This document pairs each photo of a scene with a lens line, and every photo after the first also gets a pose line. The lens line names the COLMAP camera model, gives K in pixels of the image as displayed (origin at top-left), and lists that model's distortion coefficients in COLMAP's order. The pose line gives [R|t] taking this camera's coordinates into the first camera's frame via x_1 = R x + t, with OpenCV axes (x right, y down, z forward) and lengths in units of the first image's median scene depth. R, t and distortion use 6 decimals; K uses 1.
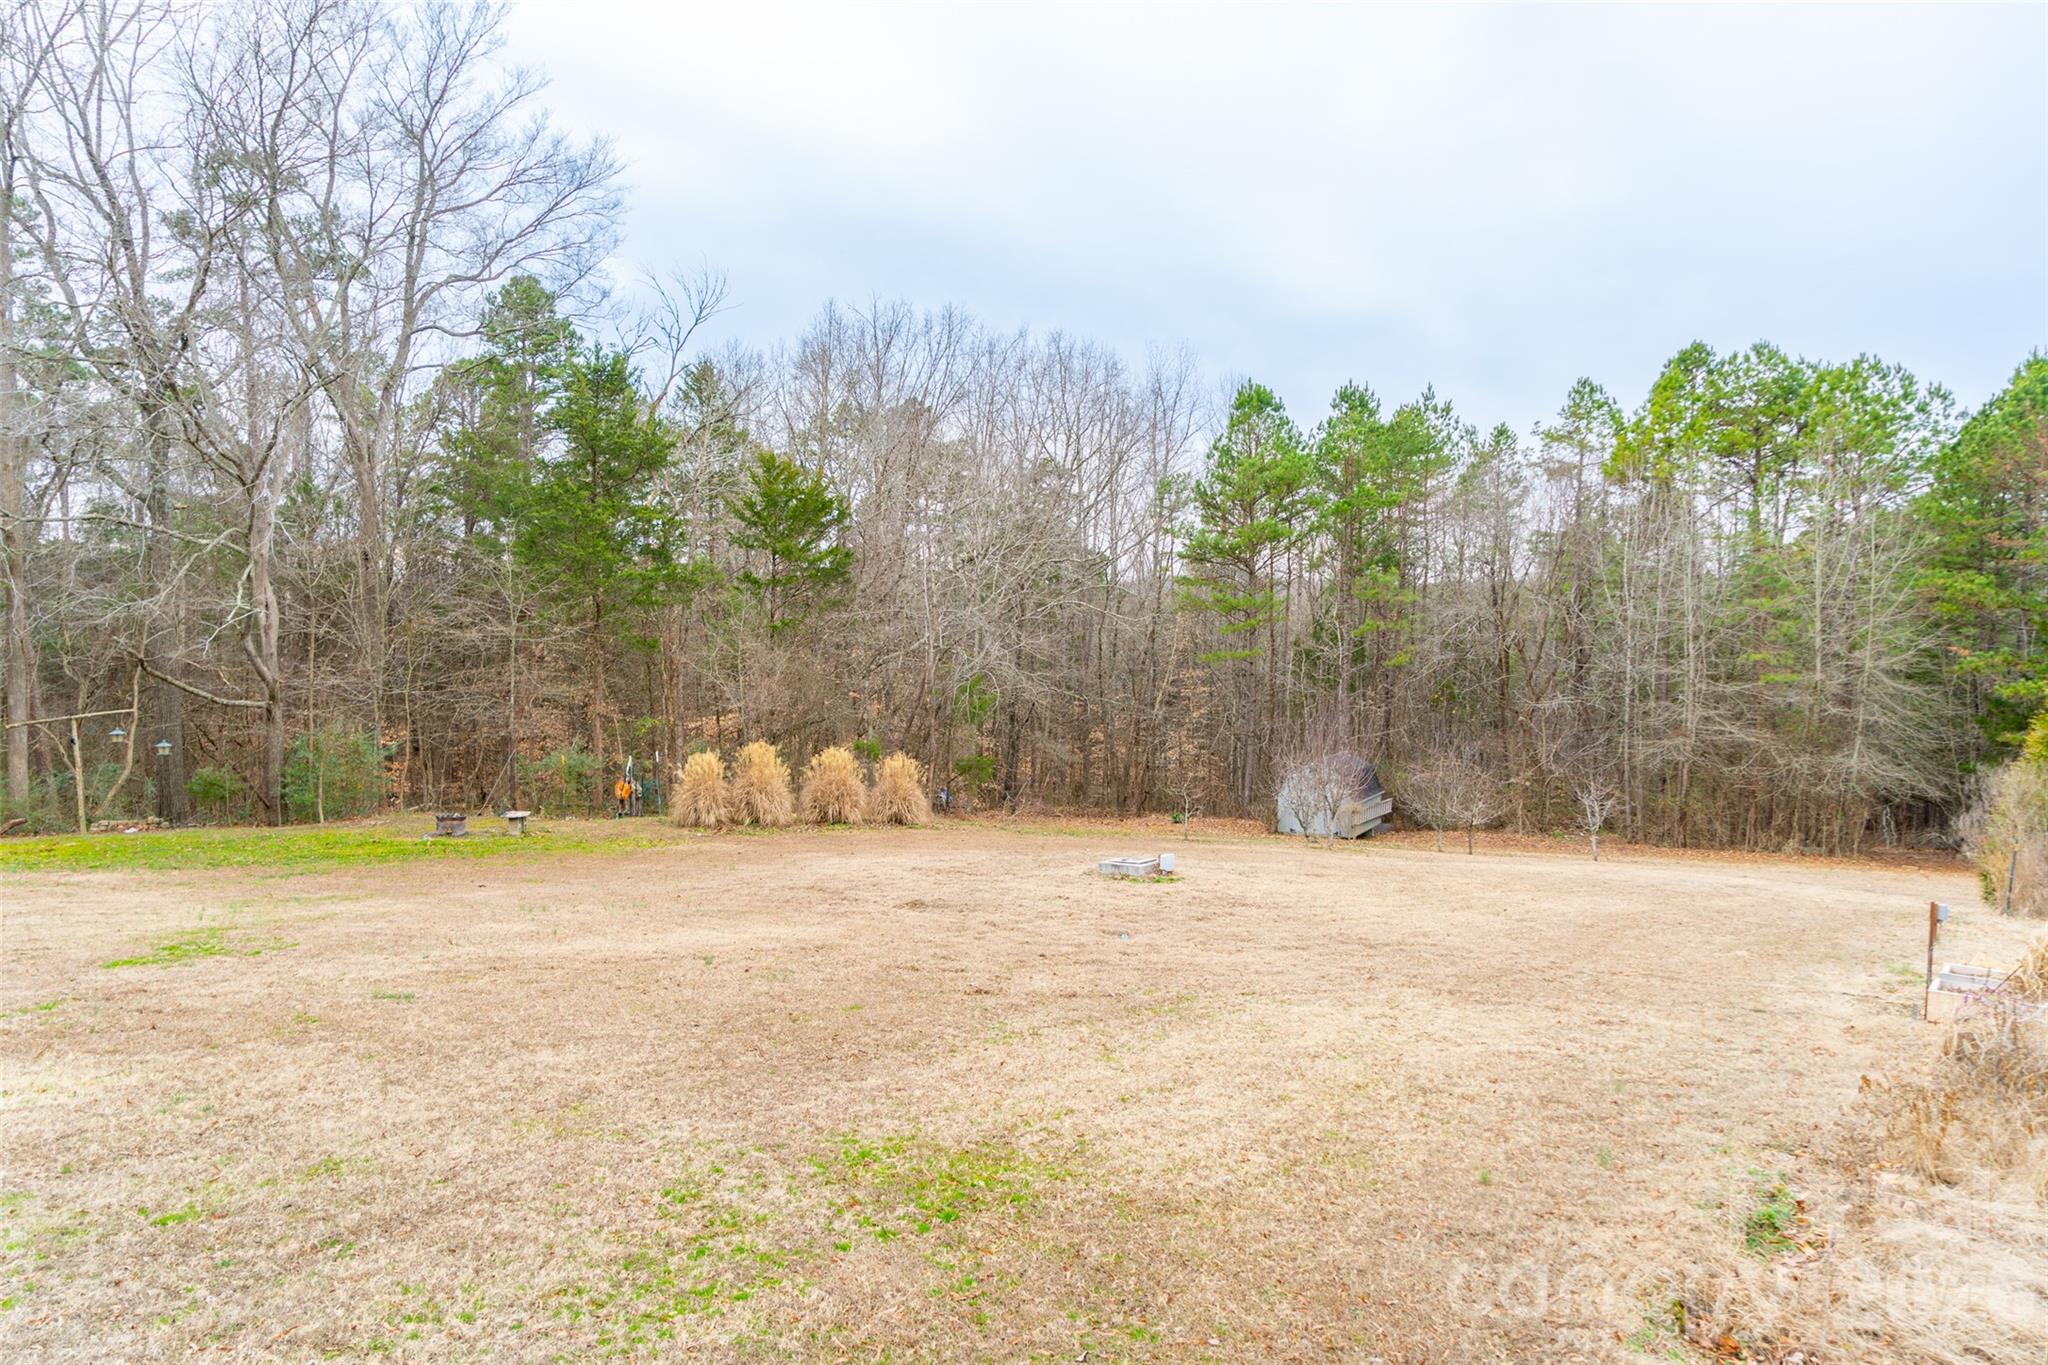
lens RADIAL K [[1412.5, 0, 1014.2], [0, 1412.5, 688.6], [0, 0, 1]] dist [-0.016132, 0.005574]
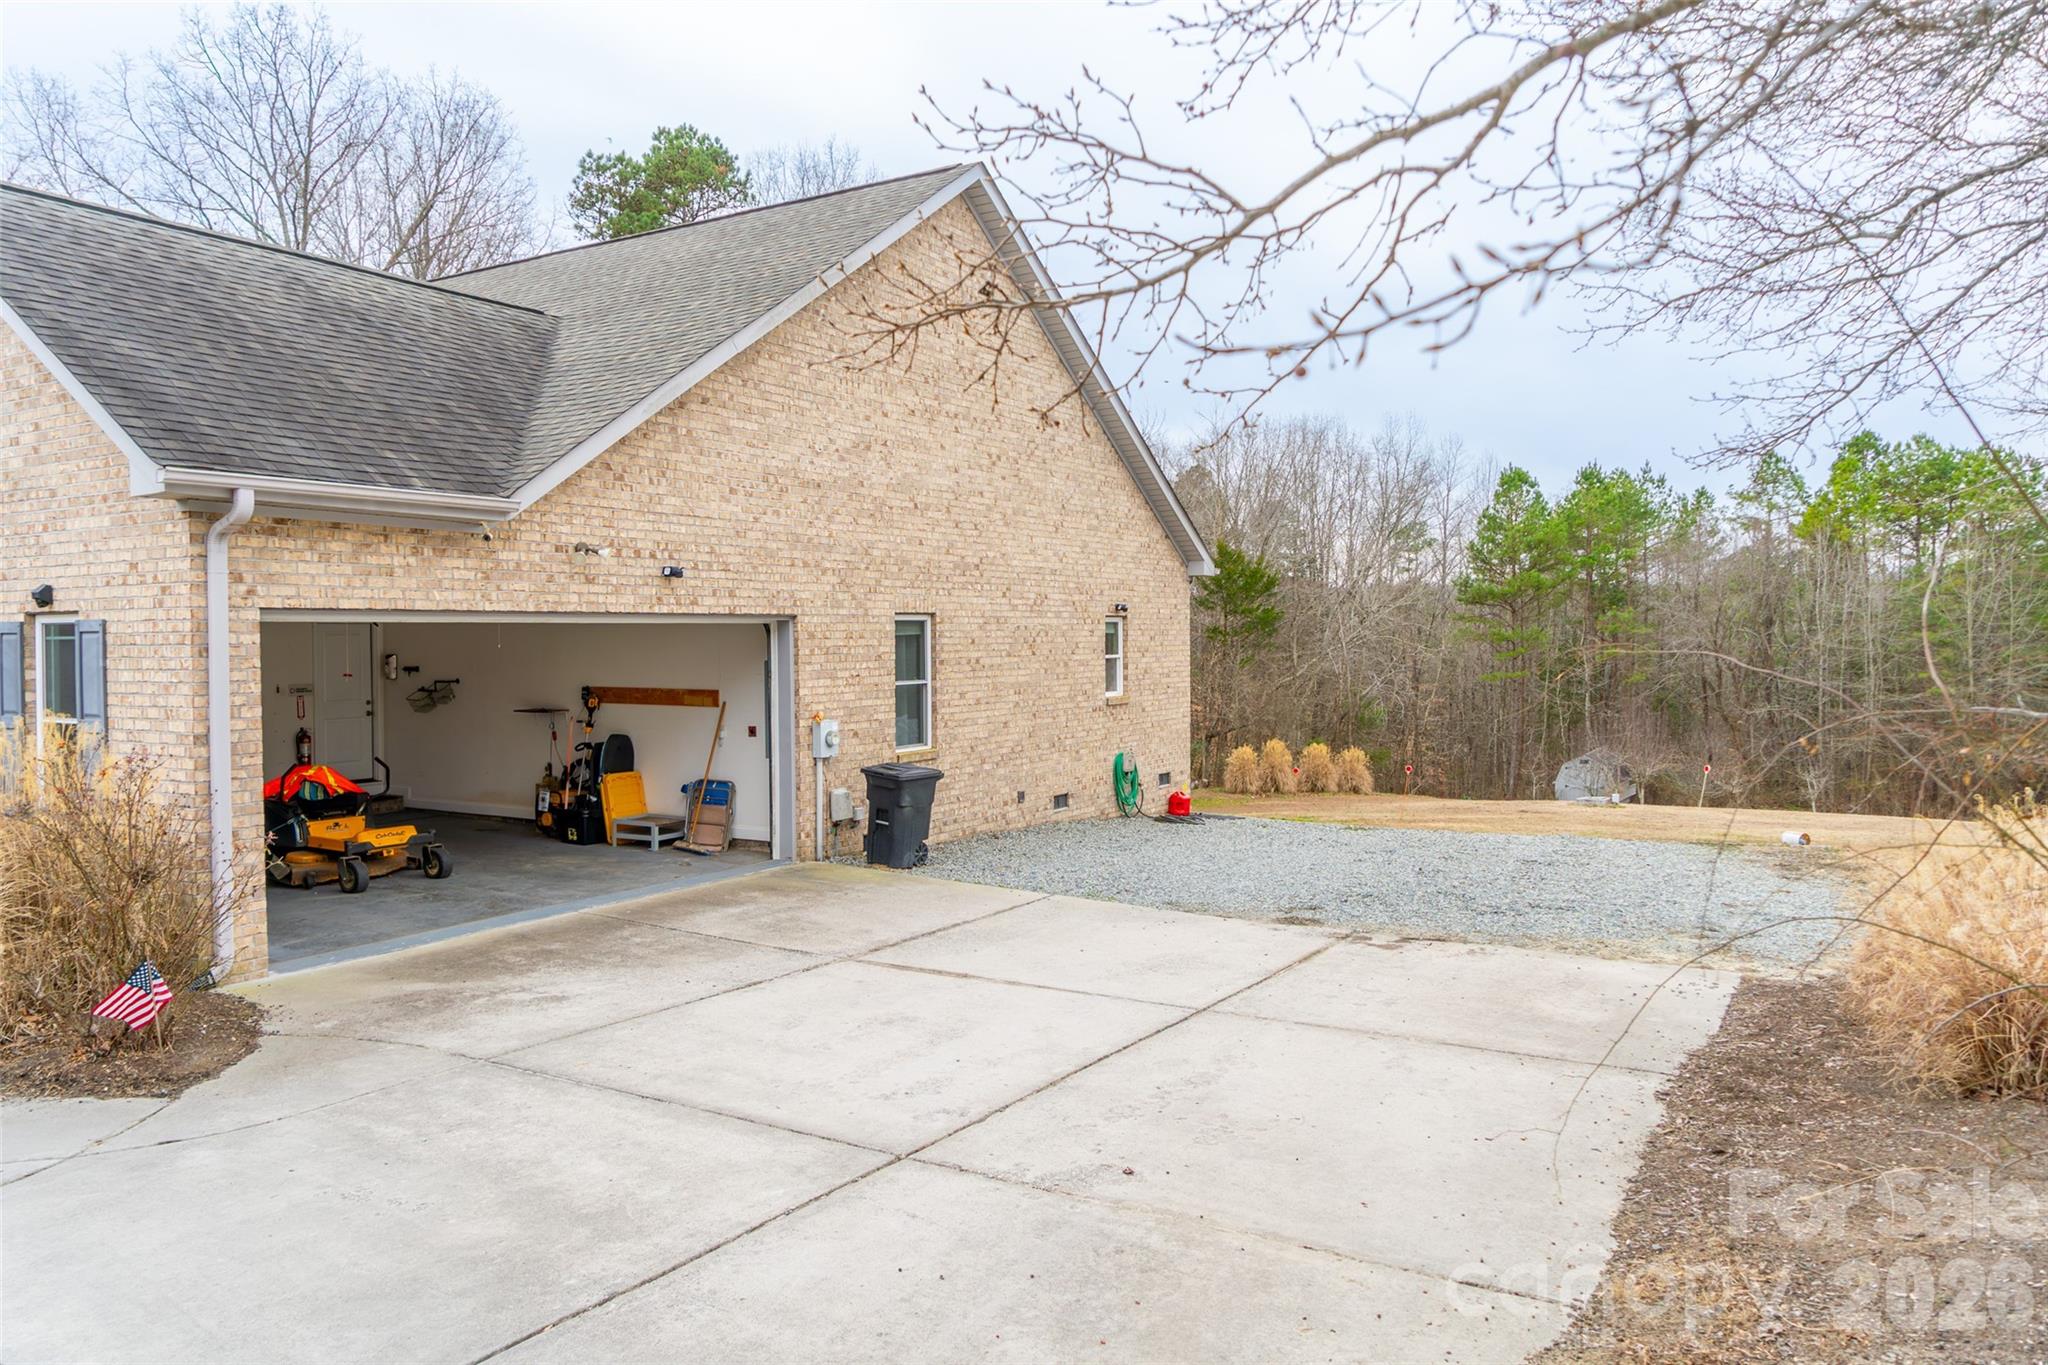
lens RADIAL K [[1412.5, 0, 1019.3], [0, 1412.5, 661.7], [0, 0, 1]] dist [-0.016132, 0.005574]
pose [[0.997272, -0.008640, -0.073301, -0.211126], [0.006800, 0.999656, -0.025321, -0.006503], [0.073494, 0.024753, 0.996988, -0.360894]]
